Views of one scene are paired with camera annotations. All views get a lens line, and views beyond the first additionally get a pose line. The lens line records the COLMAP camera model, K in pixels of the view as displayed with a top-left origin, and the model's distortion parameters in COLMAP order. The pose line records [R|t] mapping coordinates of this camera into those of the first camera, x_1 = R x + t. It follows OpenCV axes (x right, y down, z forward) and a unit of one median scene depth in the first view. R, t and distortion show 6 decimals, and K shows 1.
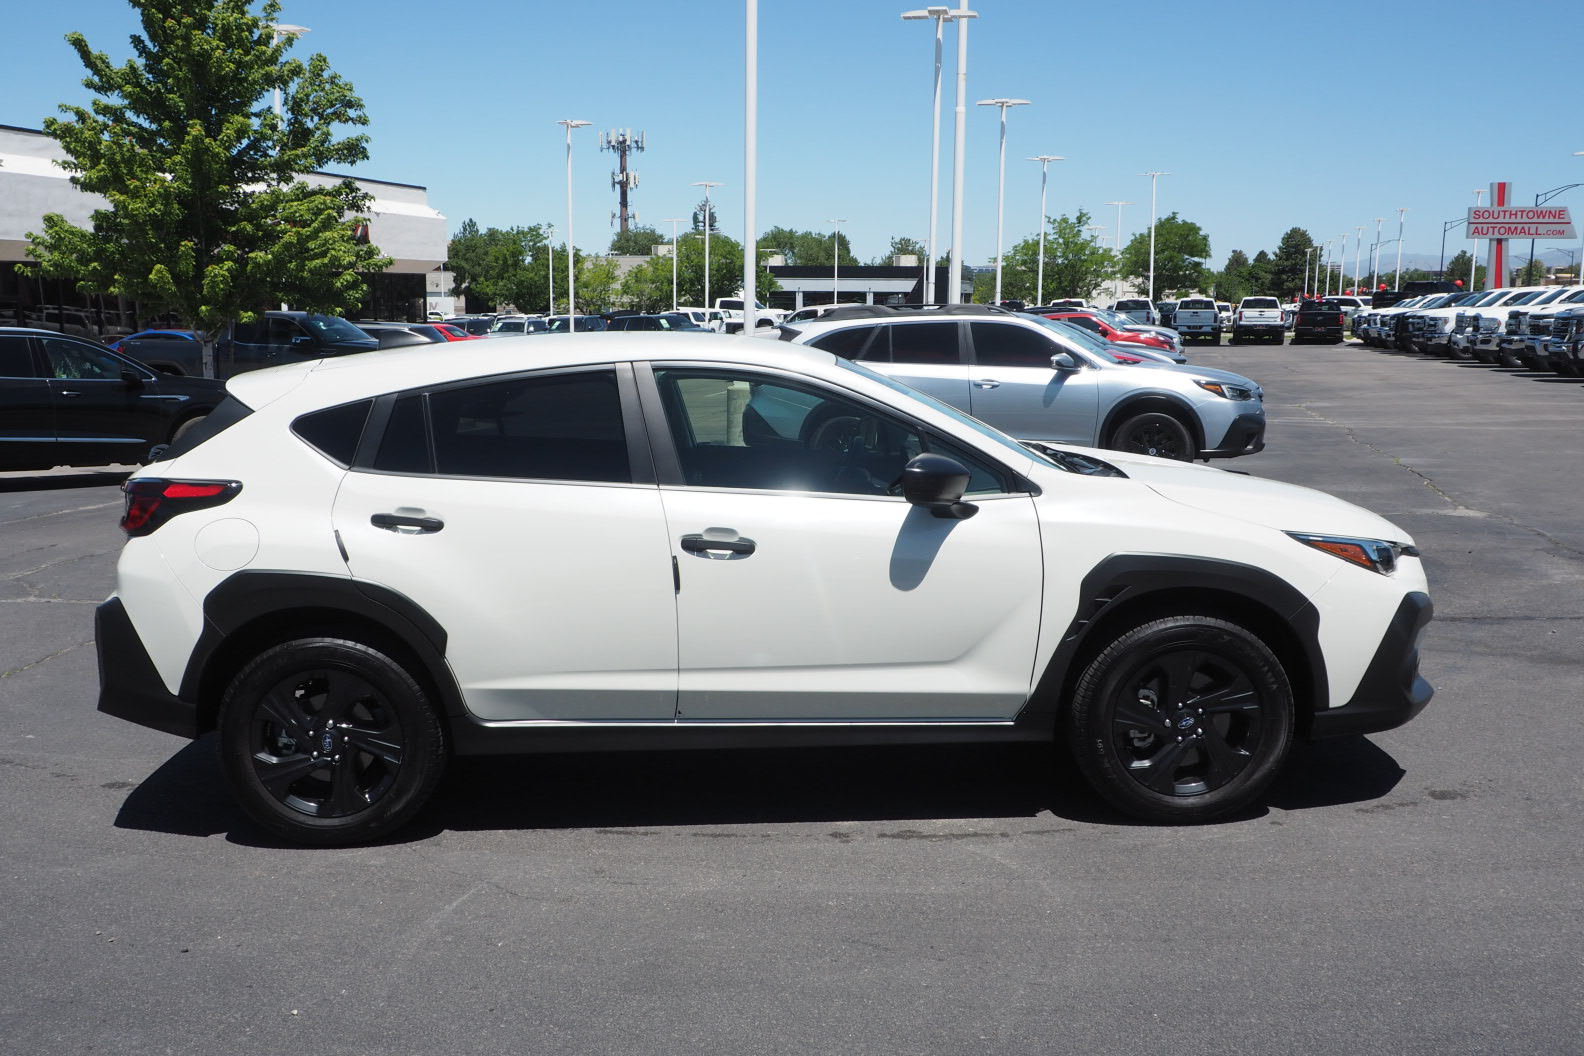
lens RADIAL K [[1538.7, 0, 752.6], [0, 1538.7, 538.0], [0, 0, 1]] dist [0.012864, 0.000000]
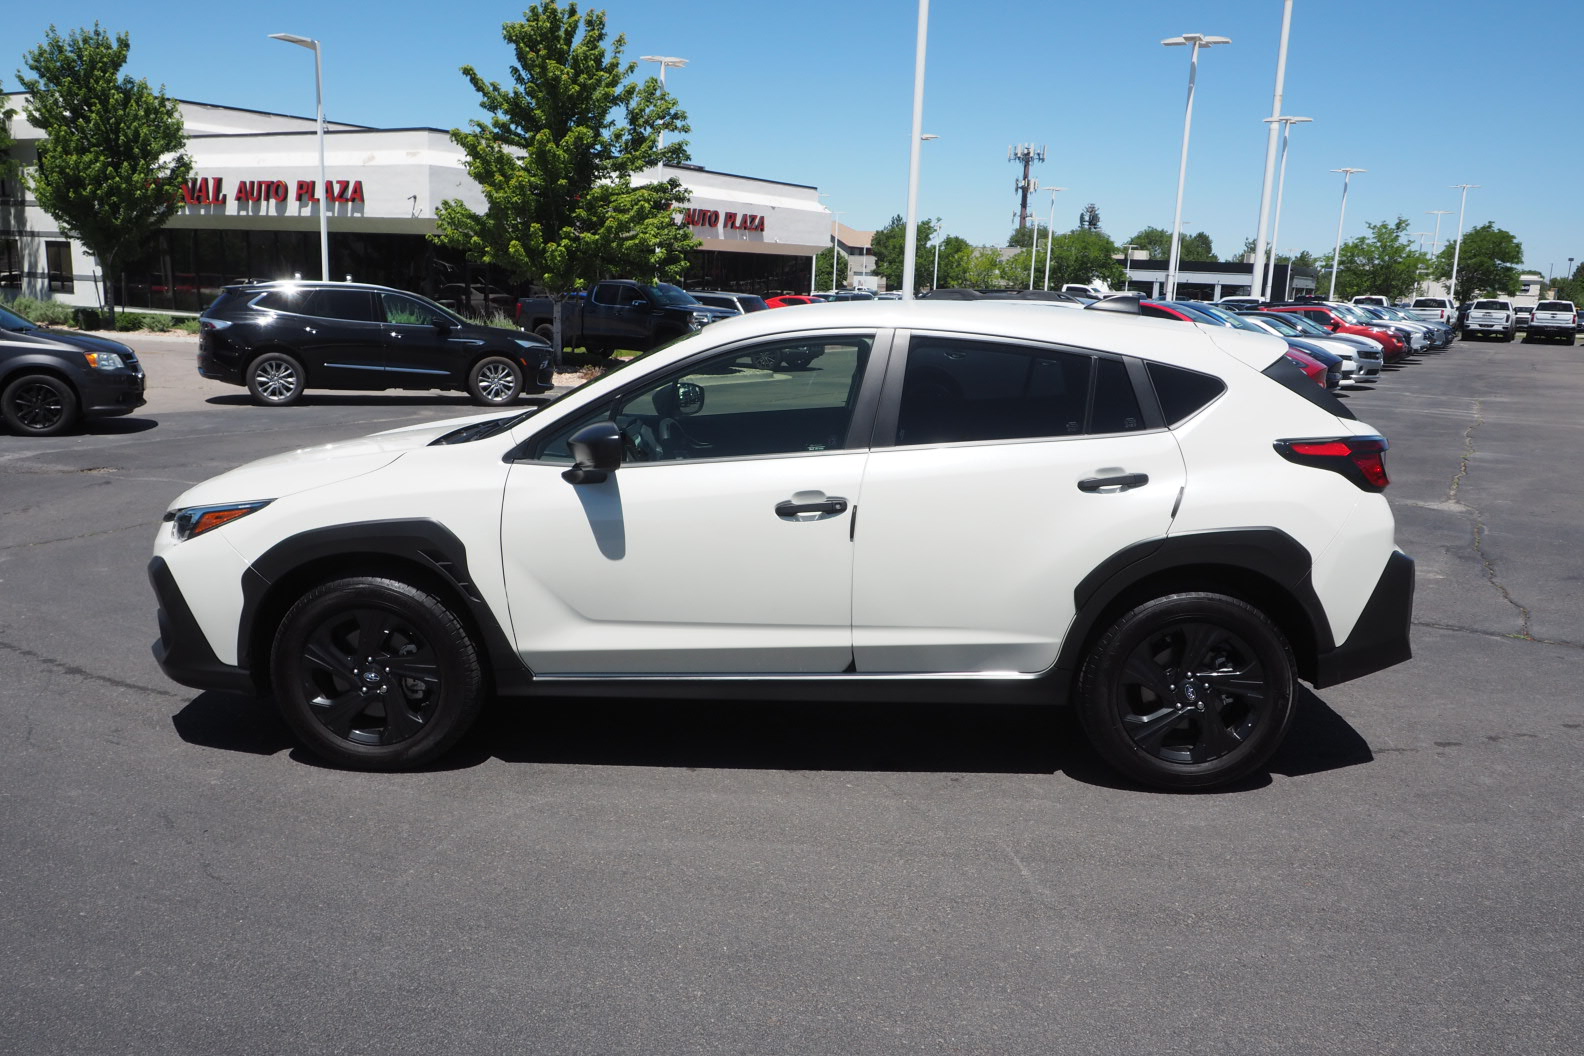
lens RADIAL K [[1221.9, 0, 792.0], [0, 1221.9, 534.8], [0, 0, 1]] dist [-0.019188, 0.018425]
pose [[0.962814, 0.087083, -0.255747, 0.120404], [-0.073929, 0.995419, 0.060625, -0.006972], [0.259855, -0.039464, 0.964841, 0.040756]]
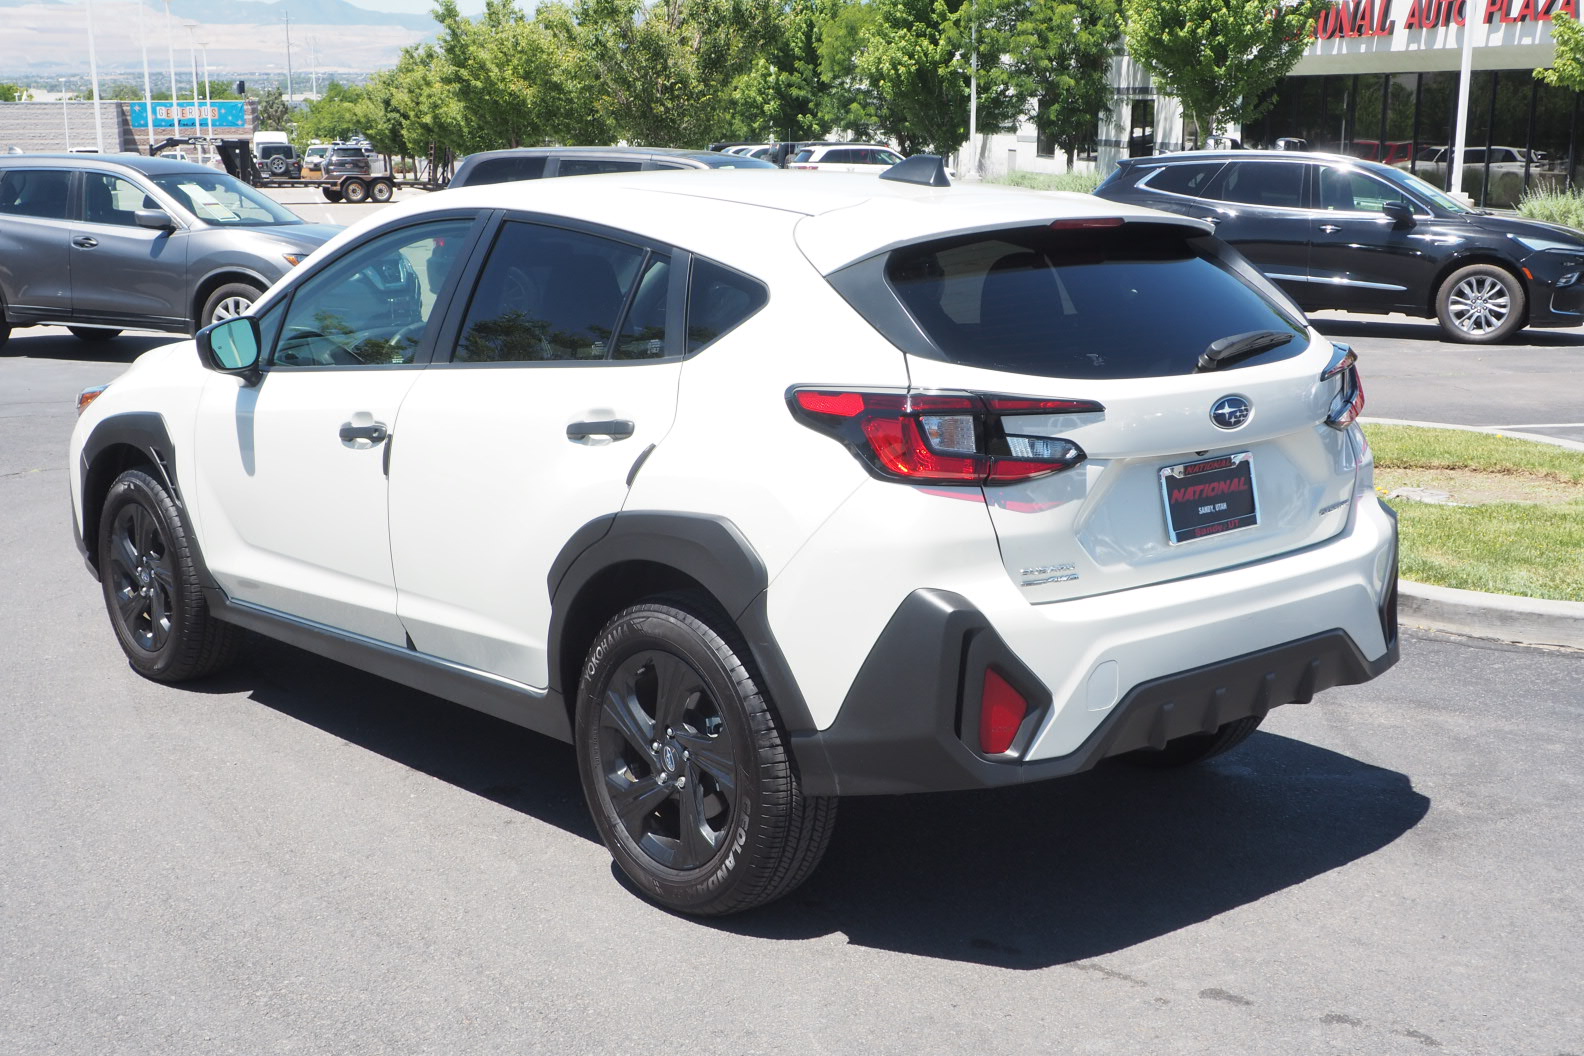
lens RADIAL K [[1946.2, 0, 792.9], [0, 1946.2, 534.1], [0, 0, 1]] dist [-0.007122, 0.000000]
pose [[0.472754, 0.183608, -0.861853, 0.277978], [-0.129509, 0.981908, 0.138144, -0.024199], [0.871625, 0.046310, 0.487980, 0.133788]]
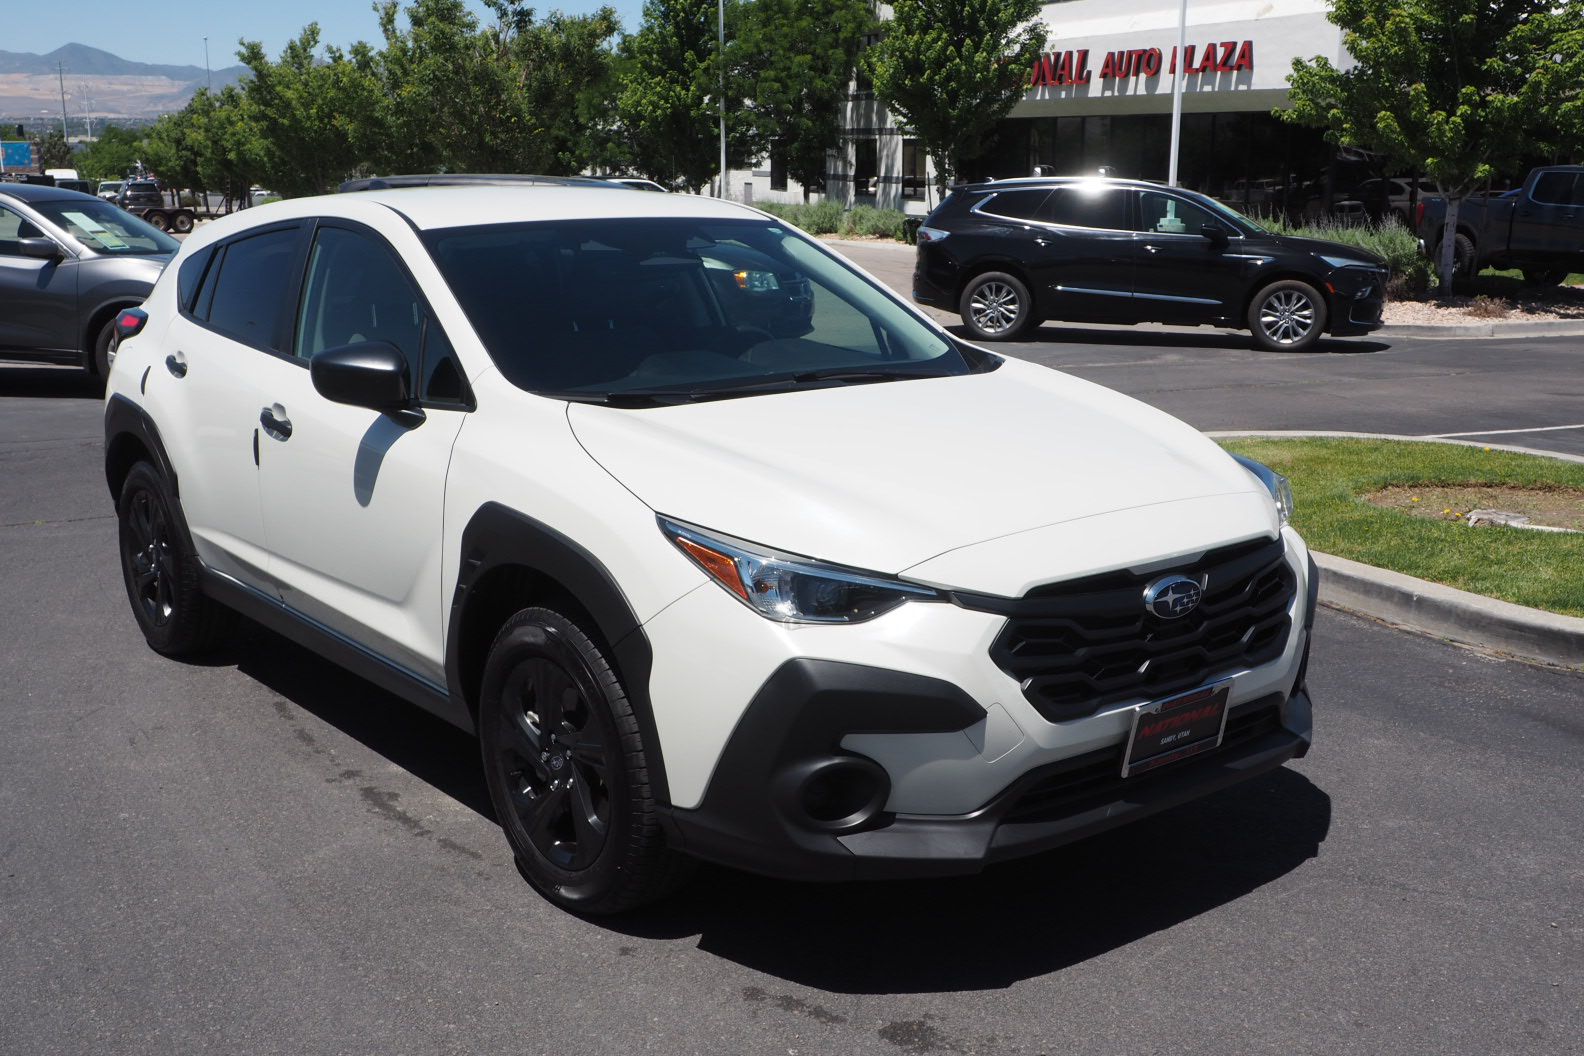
lens RADIAL K [[1640.0, 0, 789.8], [0, 1640.0, 568.5], [0, 0, 1]] dist [-0.015923, 0.000000]
pose [[0.605807, 0.193388, -0.771751, 0.176182], [-0.118477, 0.981122, 0.152851, -0.017850], [0.786741, -0.001164, 0.617282, 0.123644]]
